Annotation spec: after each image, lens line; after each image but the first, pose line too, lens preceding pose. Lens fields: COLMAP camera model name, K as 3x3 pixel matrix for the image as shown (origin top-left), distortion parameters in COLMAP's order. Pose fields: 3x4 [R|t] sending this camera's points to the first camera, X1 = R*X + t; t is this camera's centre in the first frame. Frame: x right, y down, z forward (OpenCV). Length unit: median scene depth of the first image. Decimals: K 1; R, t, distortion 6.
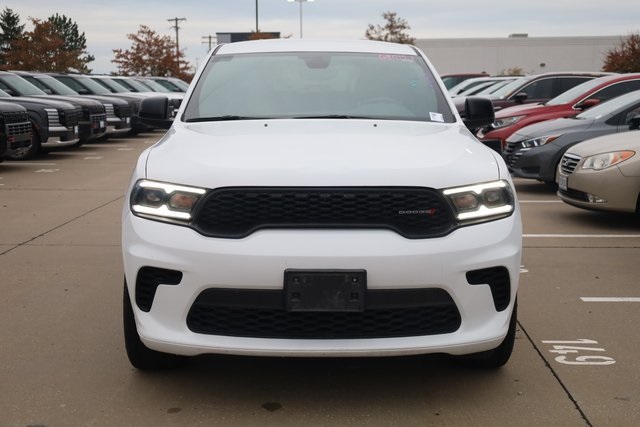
lens RADIAL K [[934.0, 0, 320.1], [0, 934.0, 213.0], [0, 0, 1]] dist [0.043706, 0.000000]
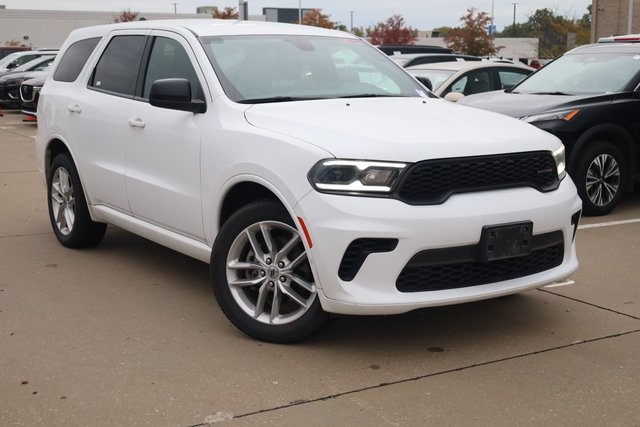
lens RADIAL K [[934.0, 0, 319.9], [0, 934.0, 213.8], [0, 0, 1]] dist [0.043706, 0.000000]
pose [[0.822394, -0.089060, 0.561904, -0.832525], [0.072580, 0.996025, 0.051640, -0.030193], [-0.564269, -0.001685, 0.825589, 0.135342]]
